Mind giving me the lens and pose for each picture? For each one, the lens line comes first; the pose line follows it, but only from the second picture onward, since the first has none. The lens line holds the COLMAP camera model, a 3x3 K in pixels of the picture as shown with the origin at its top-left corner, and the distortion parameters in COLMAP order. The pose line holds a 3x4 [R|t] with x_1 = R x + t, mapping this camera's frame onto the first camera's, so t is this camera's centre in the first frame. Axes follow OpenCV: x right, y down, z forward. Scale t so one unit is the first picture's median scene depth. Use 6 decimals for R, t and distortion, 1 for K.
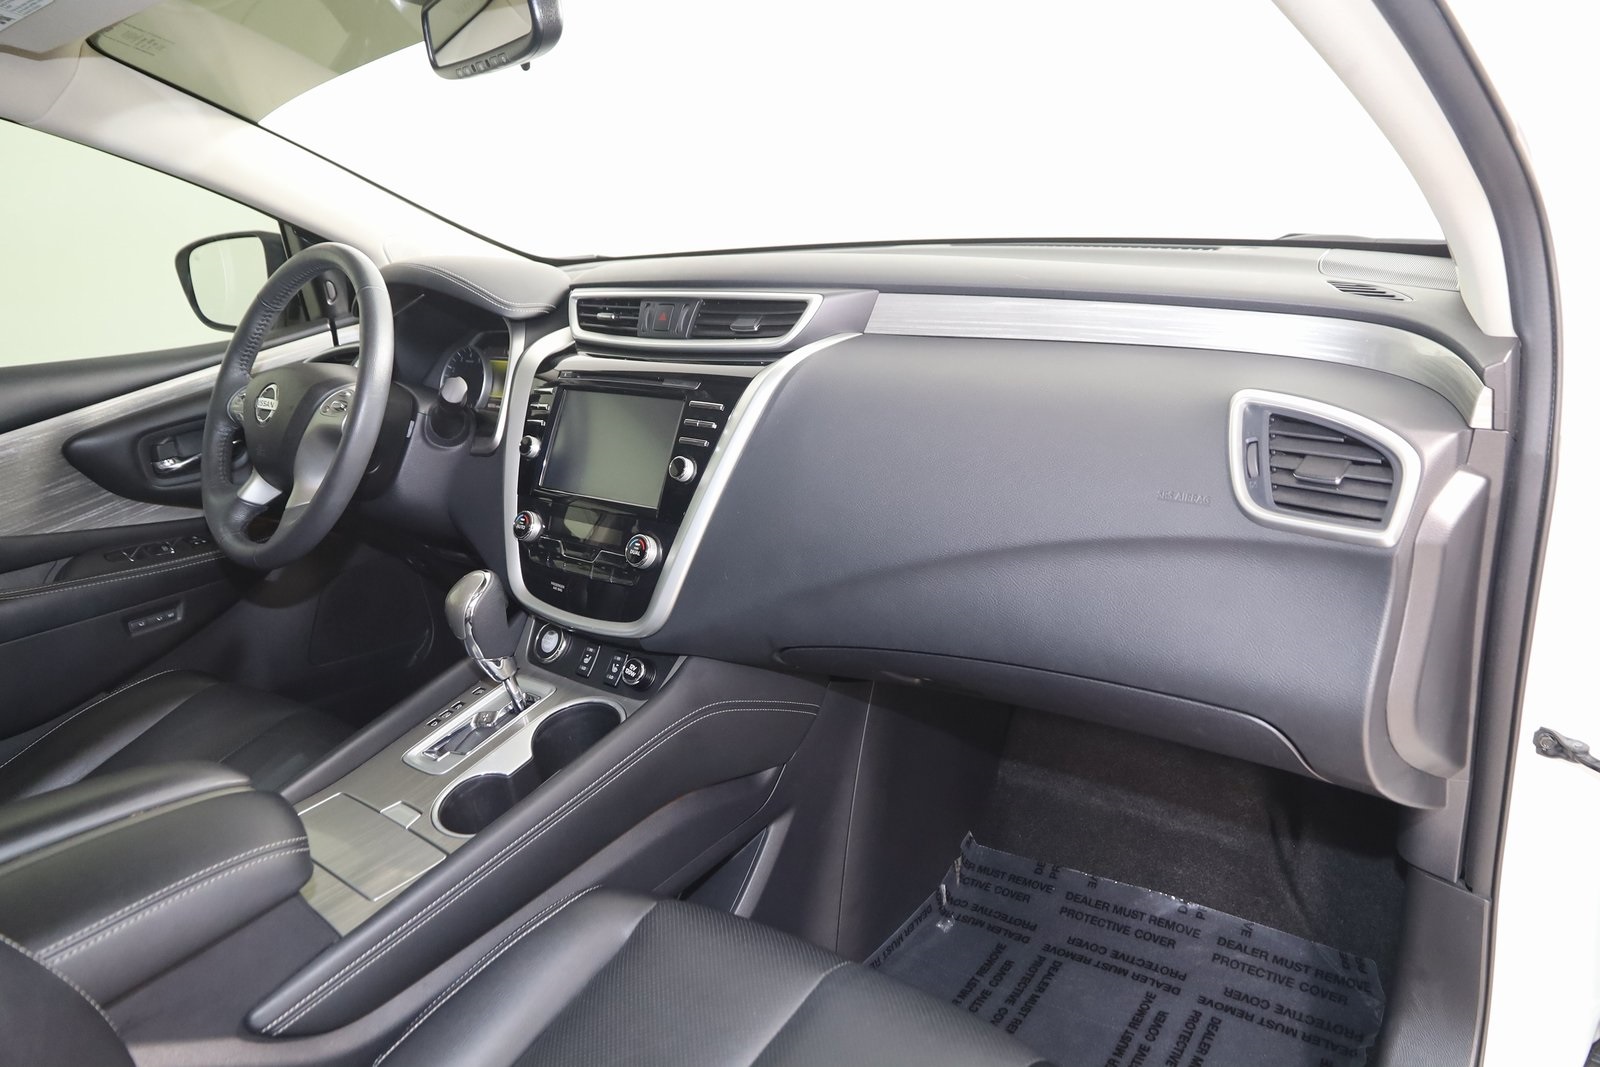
lens RADIAL K [[1114.4, 0, 800.0], [0, 1114.4, 533.5], [0, 0, 1]] dist [-0.116814, 0.076794]
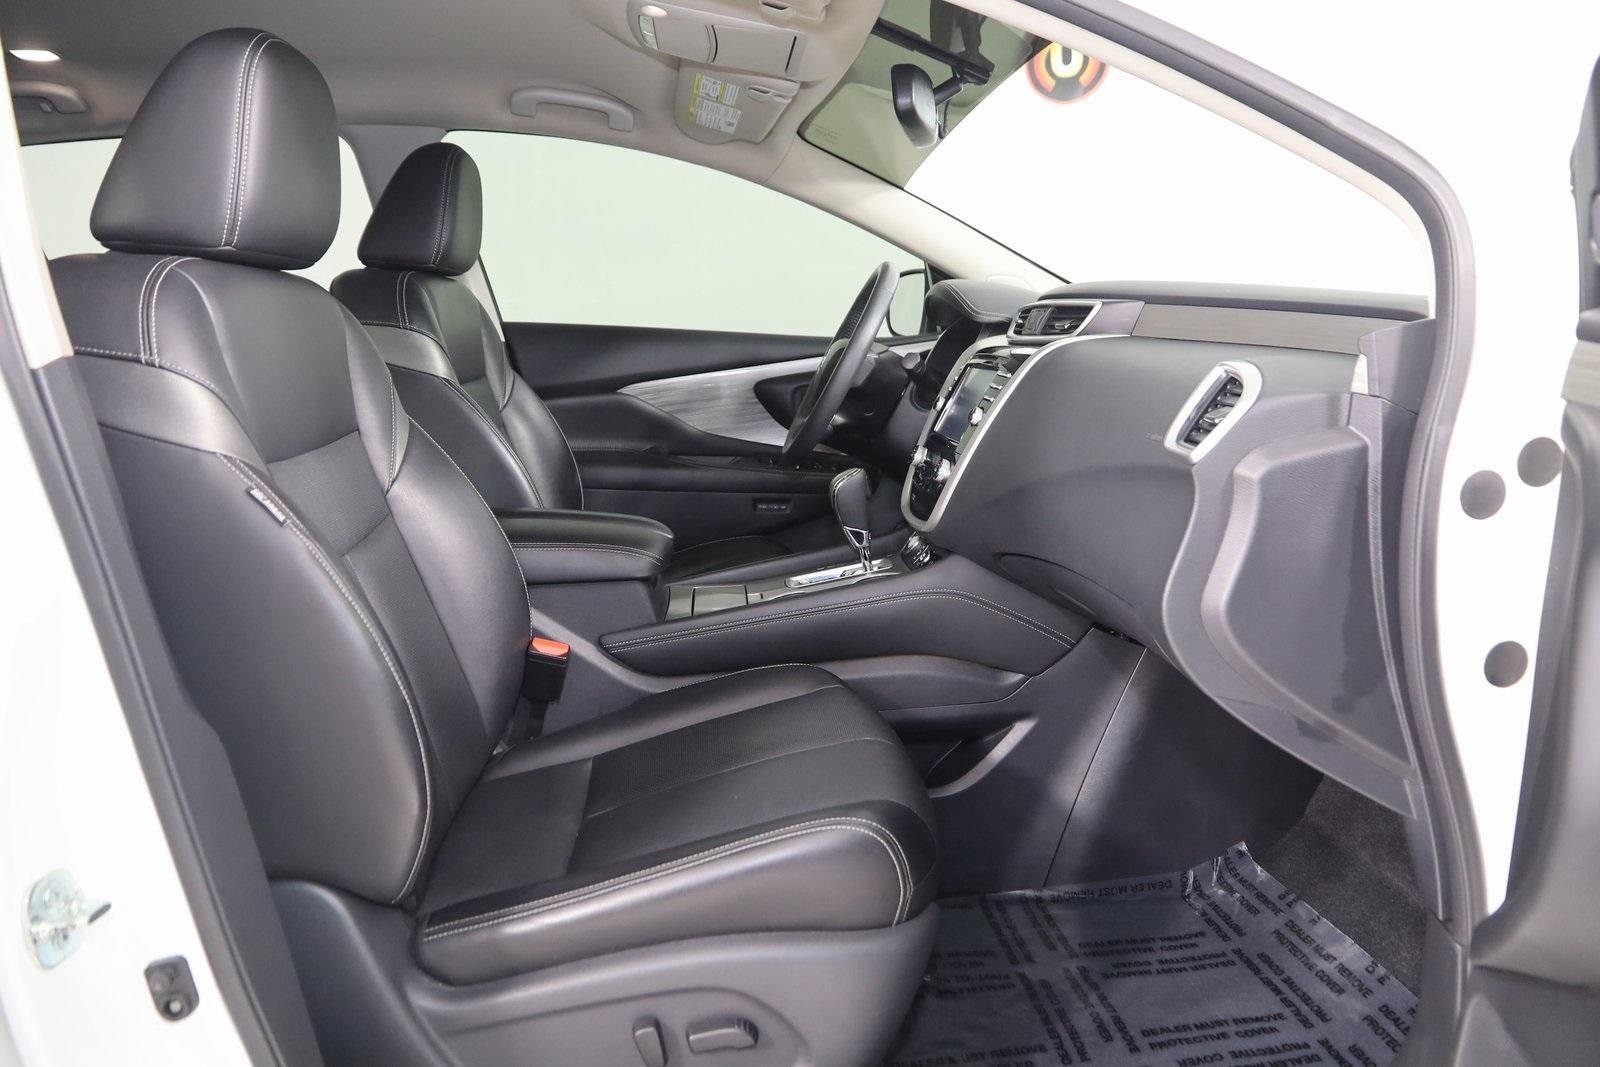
lens RADIAL K [[1114.4, 0, 800.0], [0, 1114.4, 533.5], [0, 0, 1]] dist [-0.116814, 0.076794]
pose [[0.685633, 0.199179, -0.700168, 0.607159], [-0.271549, 0.962392, 0.007862, 0.107950], [0.675402, 0.184739, 0.713935, -0.086375]]
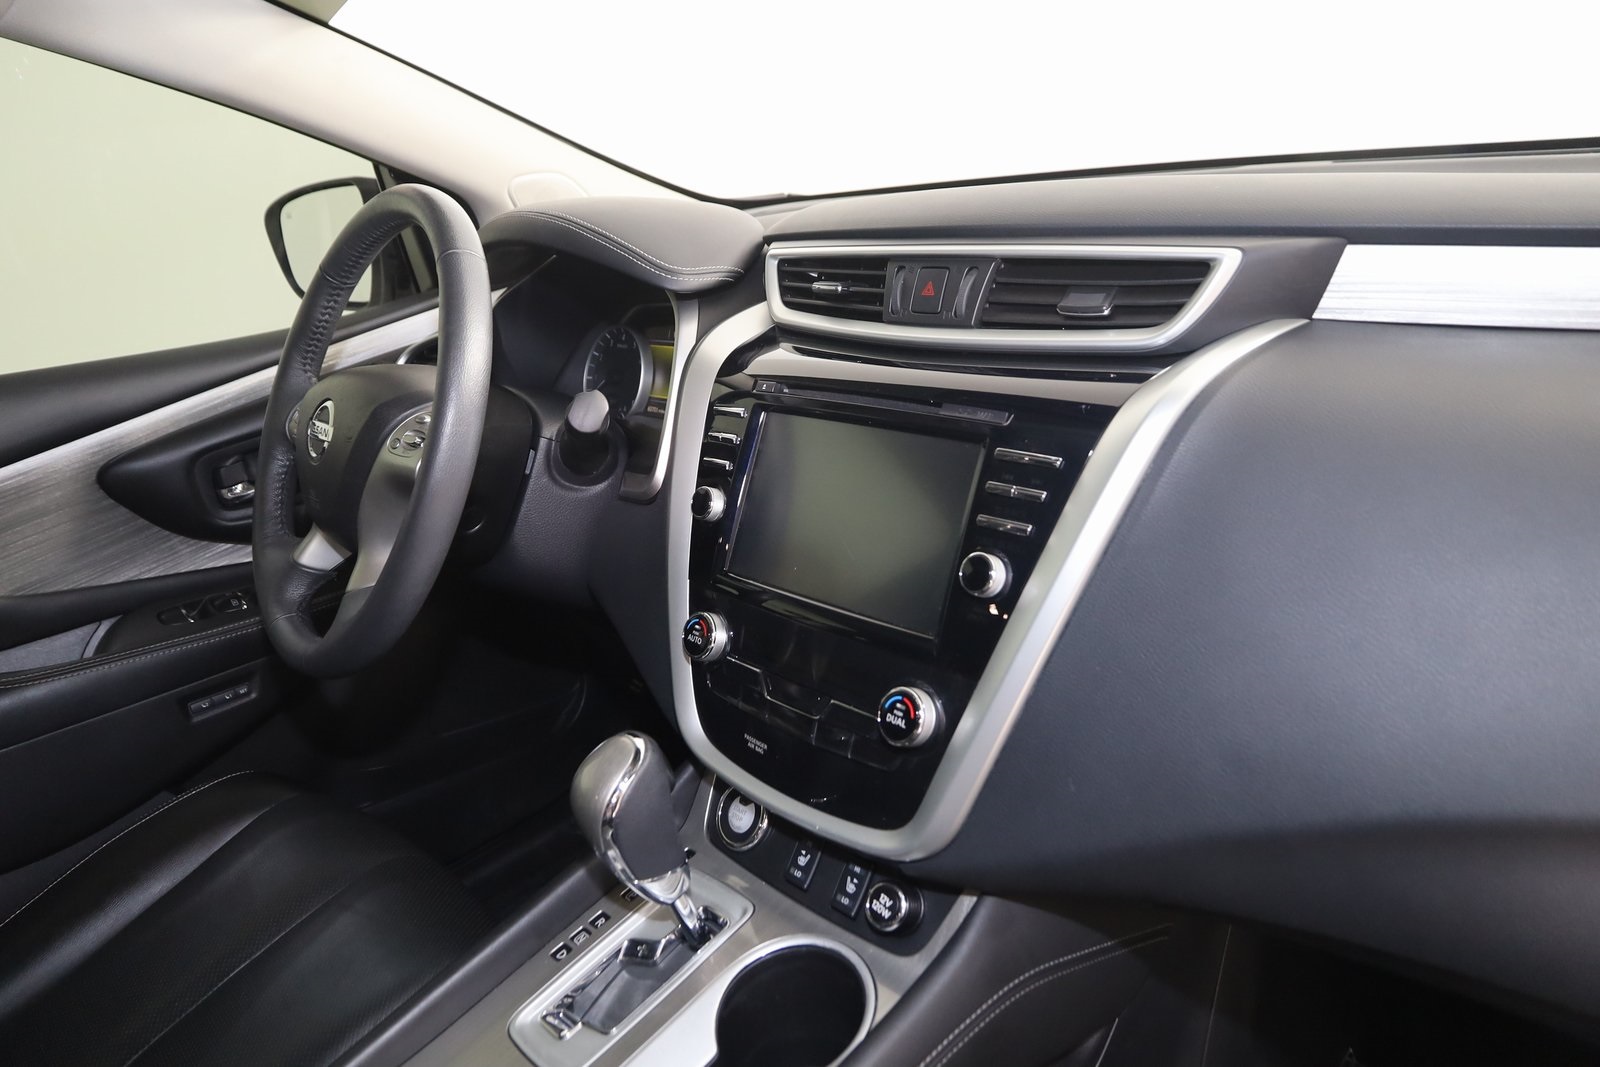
lens RADIAL K [[1114.4, 0, 800.0], [0, 1114.4, 533.5], [0, 0, 1]] dist [-0.116814, 0.076794]
pose [[0.988383, 0.005867, -0.151873, -0.091942], [0.001823, 0.998725, 0.050444, -0.086733], [0.151976, -0.050135, 0.987112, 0.365076]]
